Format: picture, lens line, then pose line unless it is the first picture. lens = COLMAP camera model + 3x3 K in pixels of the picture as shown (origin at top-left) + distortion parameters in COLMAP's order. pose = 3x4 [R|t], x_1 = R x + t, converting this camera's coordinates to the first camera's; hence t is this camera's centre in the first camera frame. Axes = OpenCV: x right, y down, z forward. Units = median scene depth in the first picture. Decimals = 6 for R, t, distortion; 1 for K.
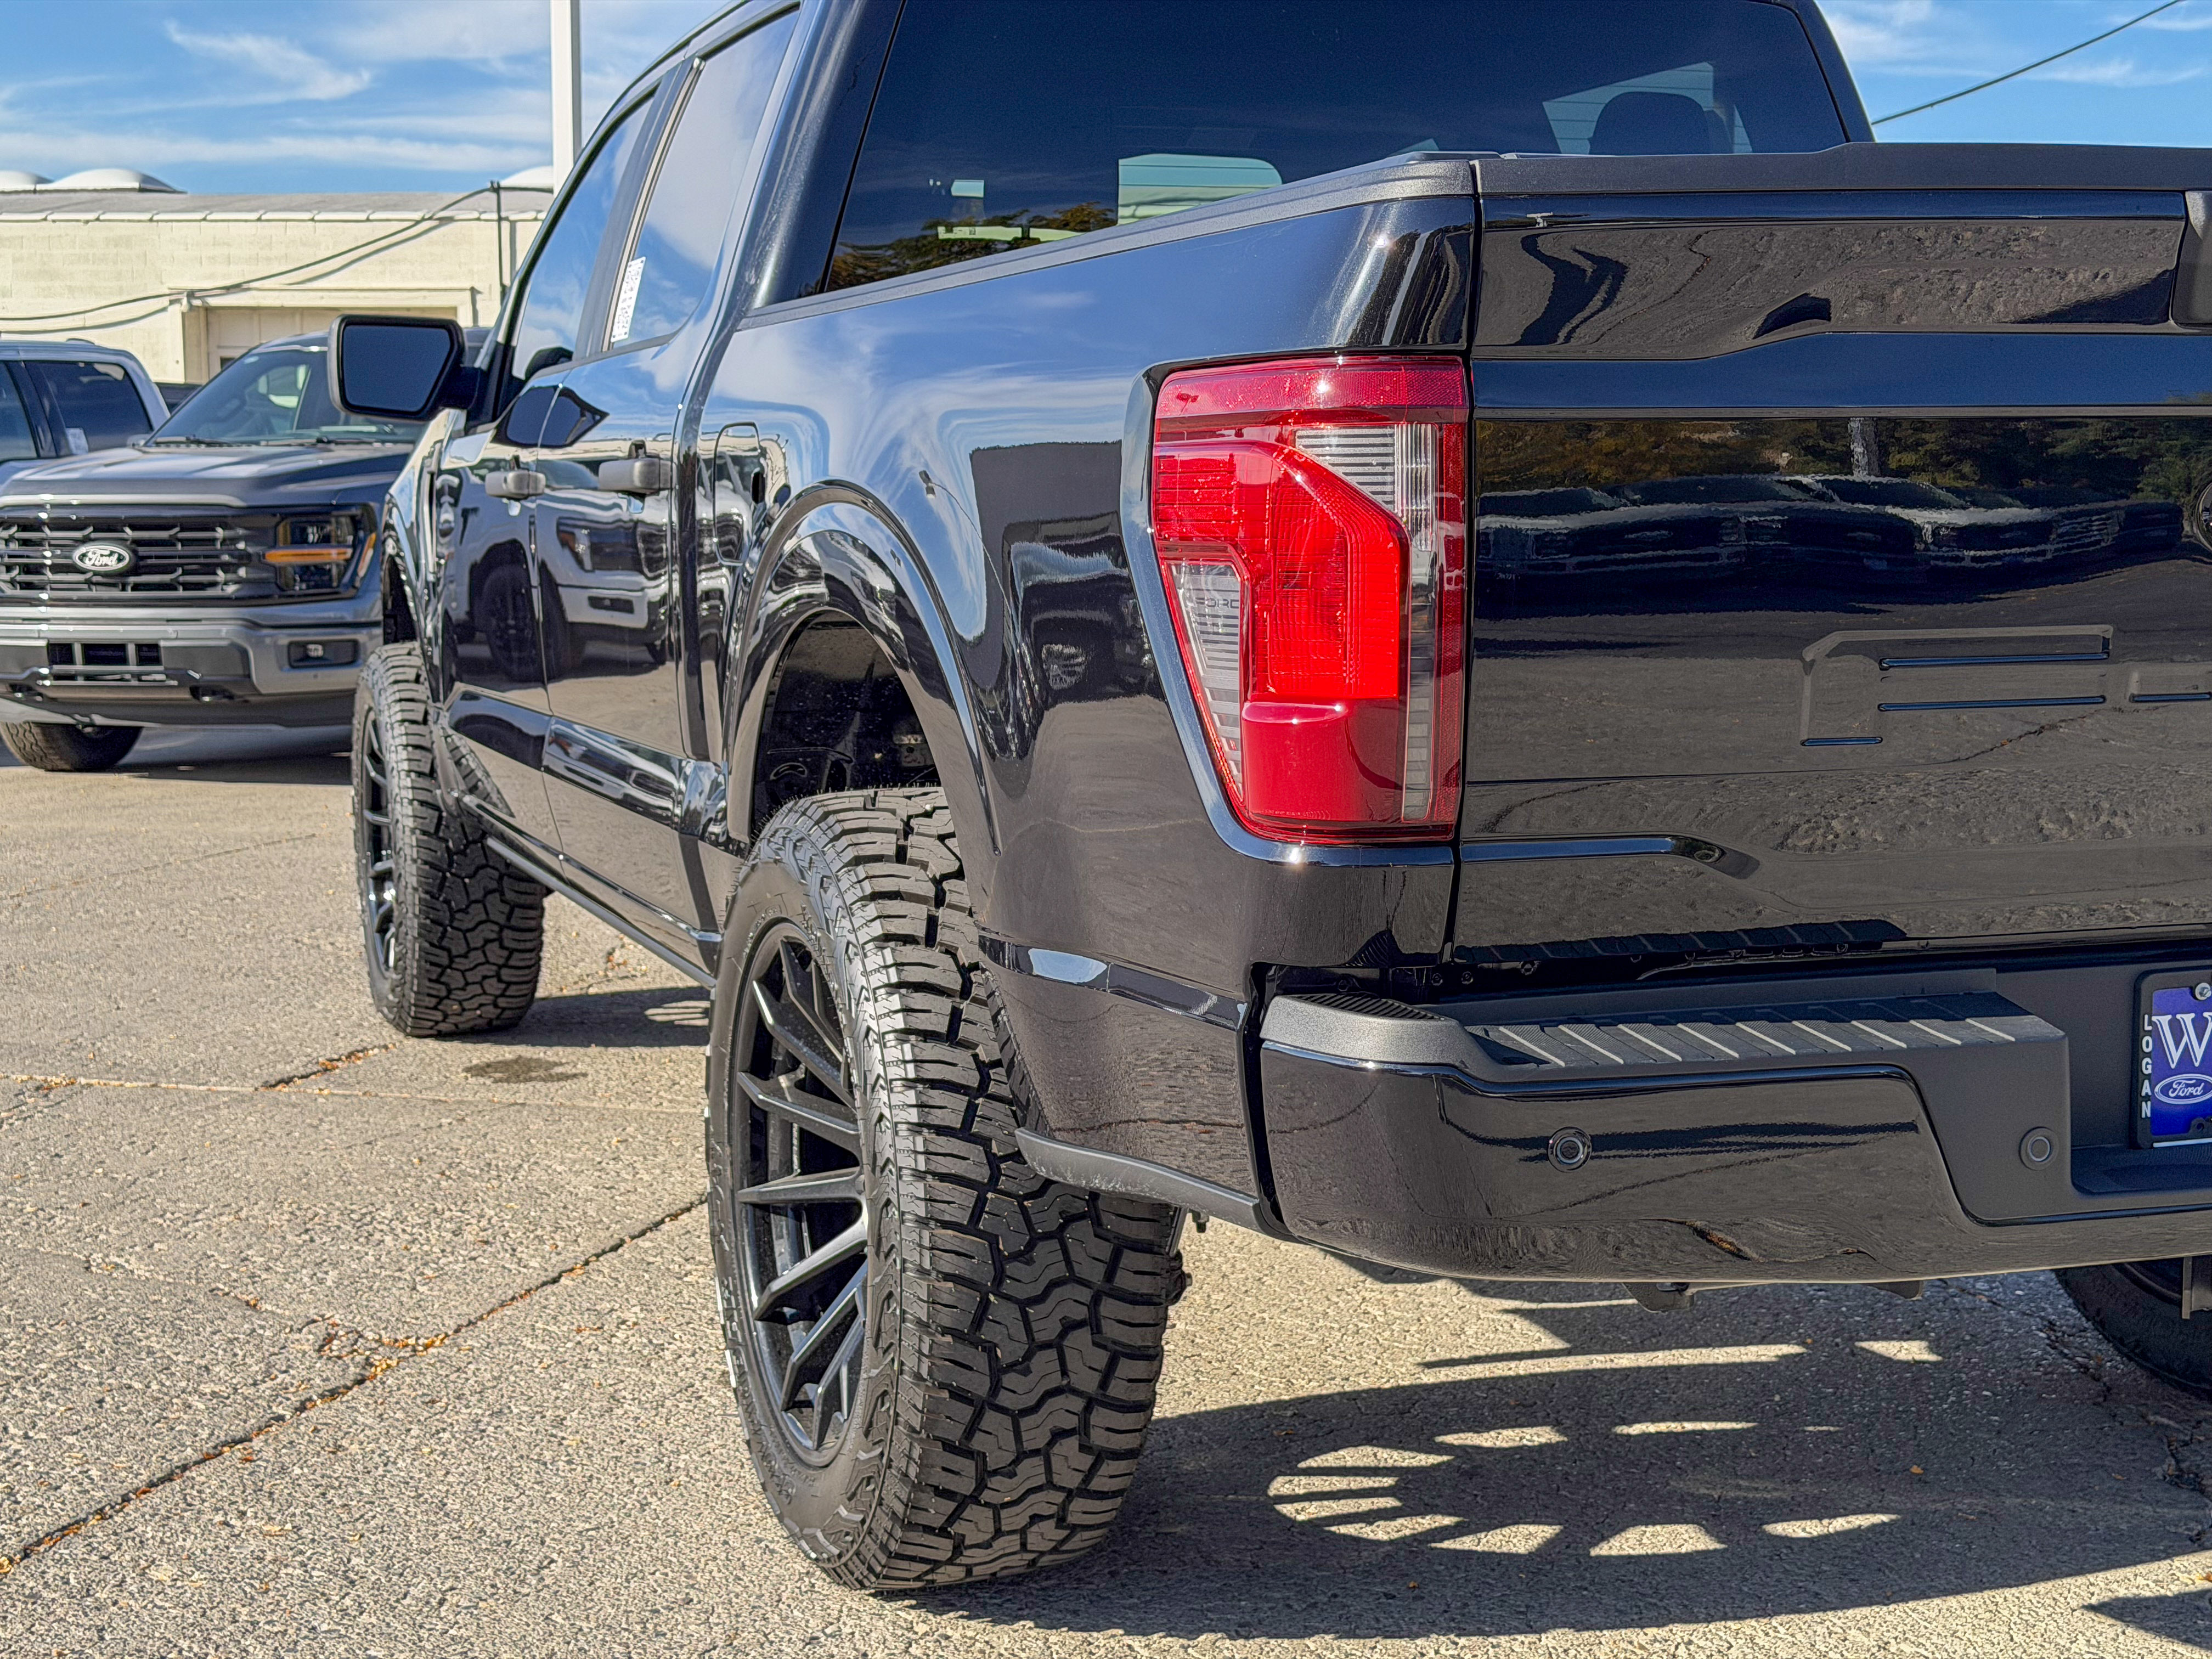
lens RADIAL K [[3104.7, 0, 1095.8], [0, 3104.7, 840.5], [0, 0, 1]] dist [0.190107, -0.361442]
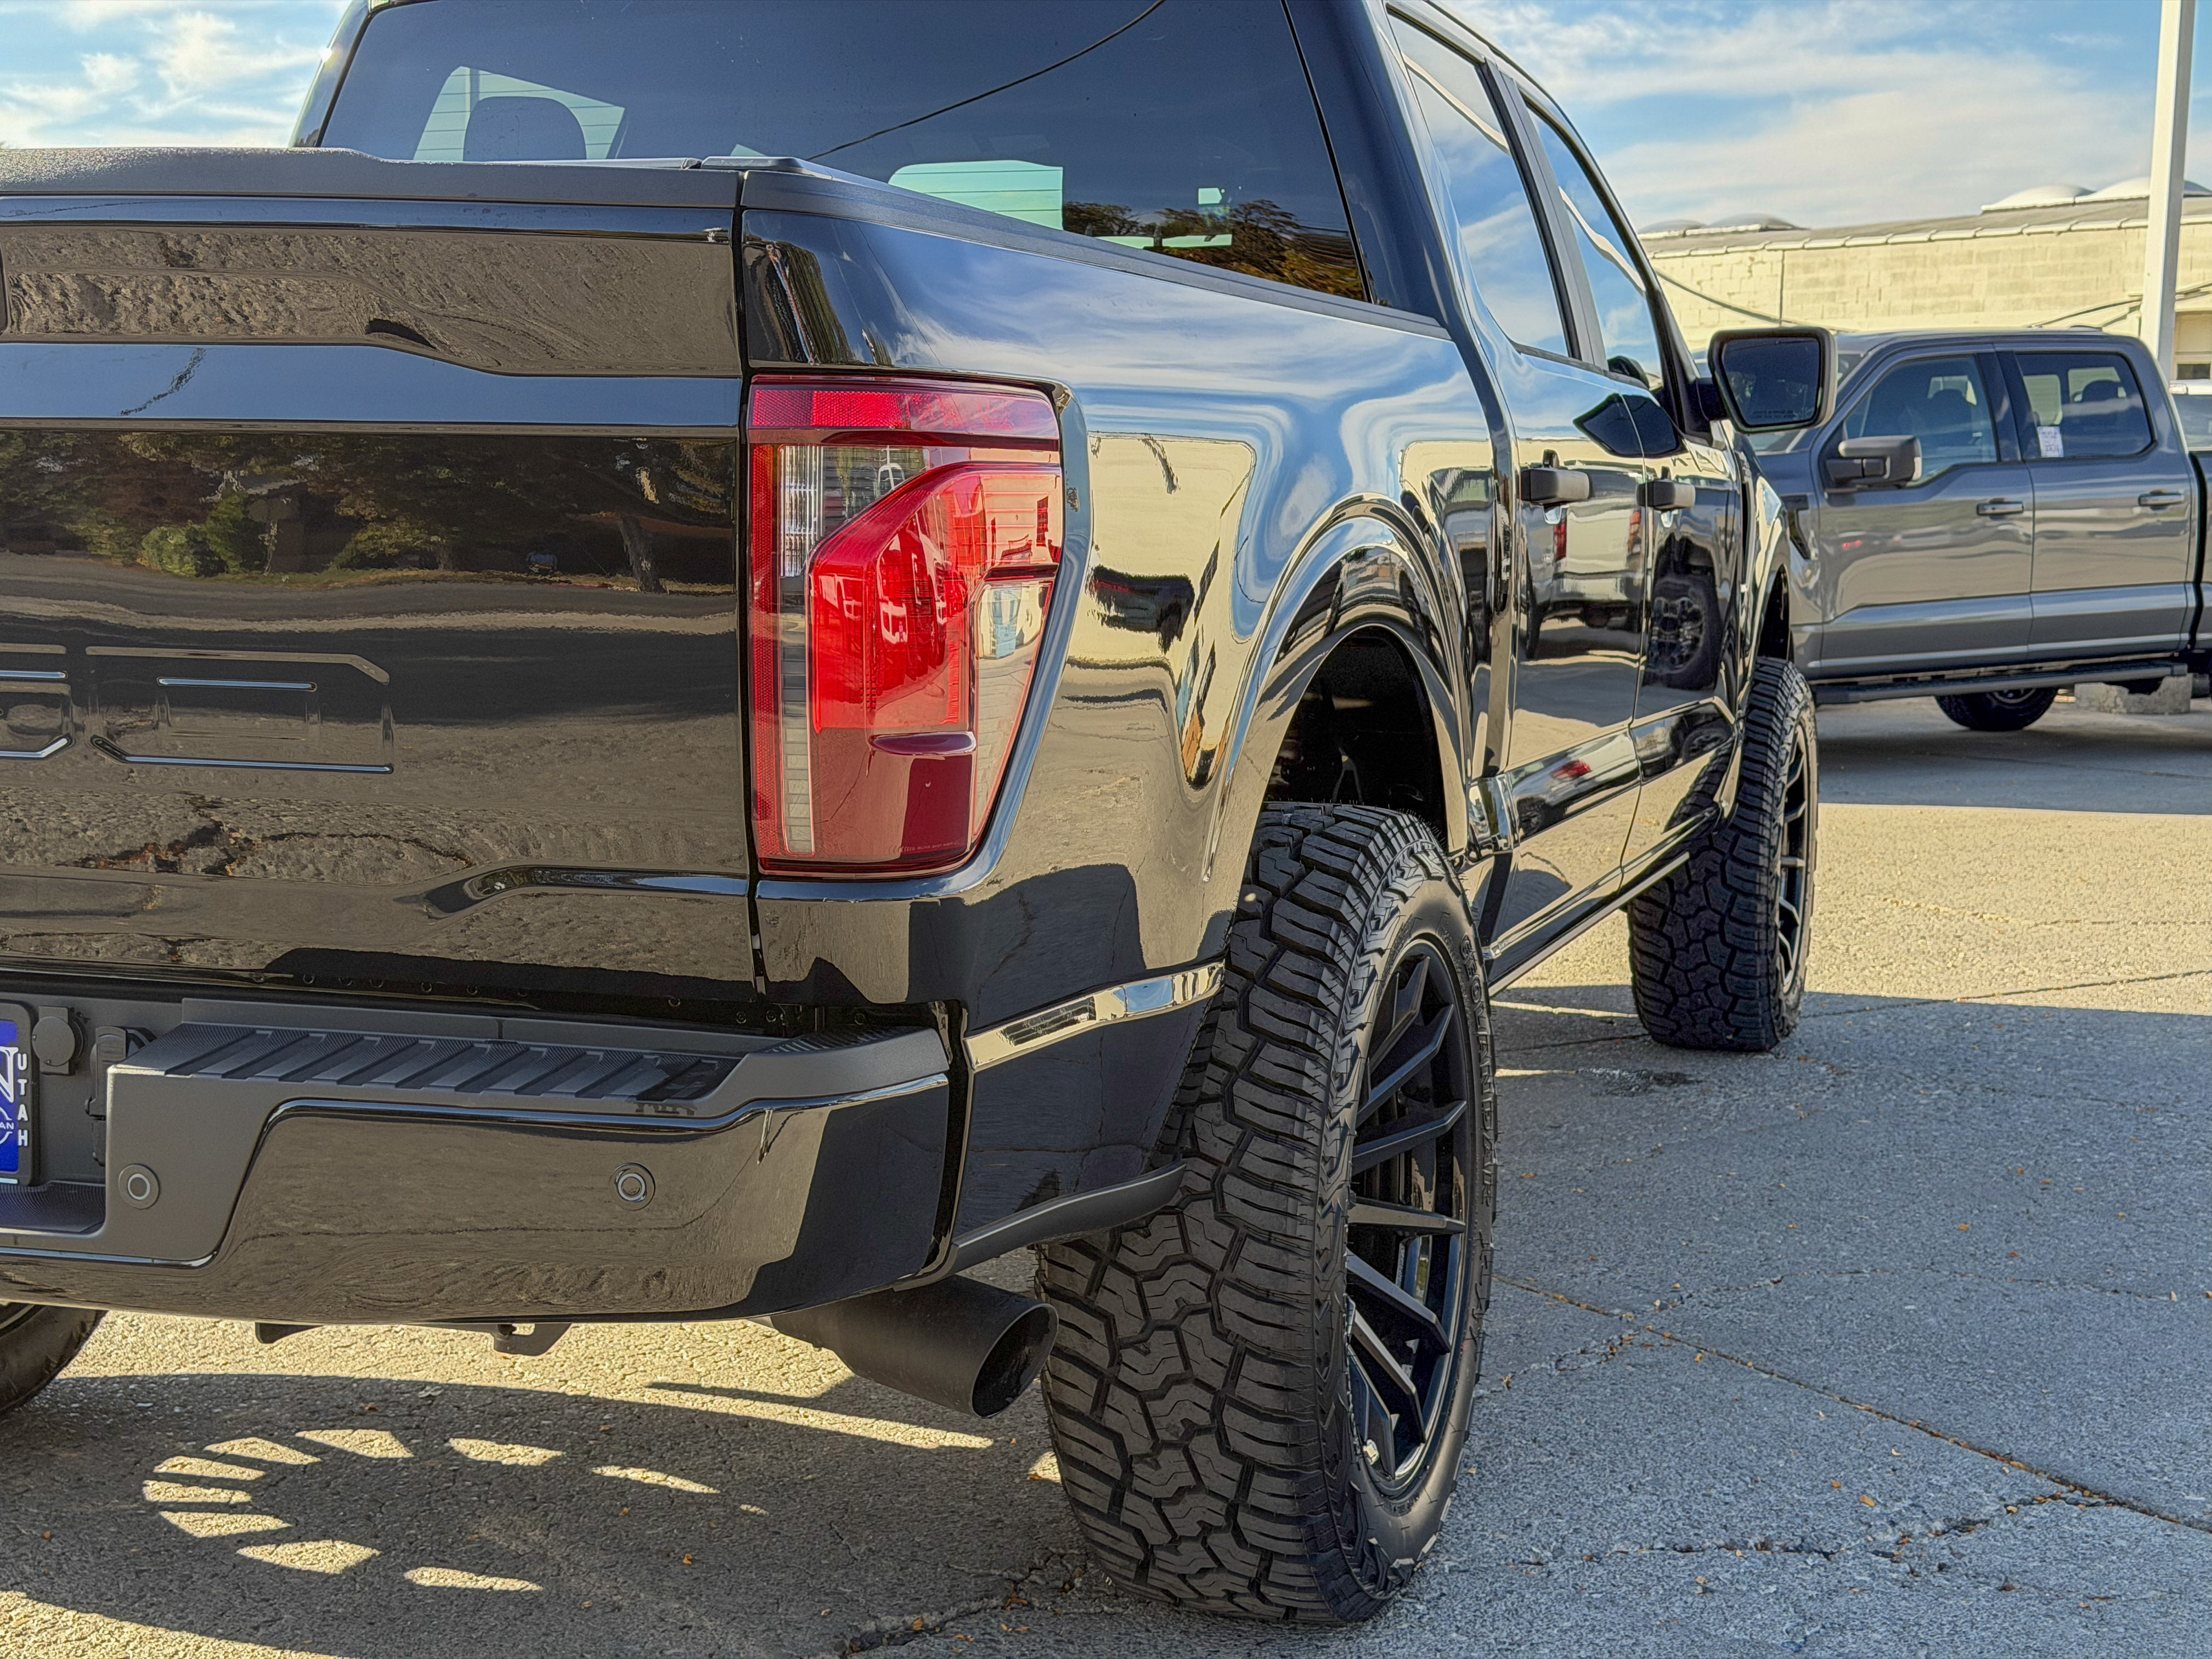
lens RADIAL K [[3104.7, 0, 1095.8], [0, 3104.7, 840.5], [0, 0, 1]] dist [0.190107, -0.361442]
pose [[0.778336, 0.083051, -0.622331, 1.098904], [-0.084965, 0.996027, 0.026657, -0.056167], [0.622073, 0.032129, 0.782300, 0.414179]]
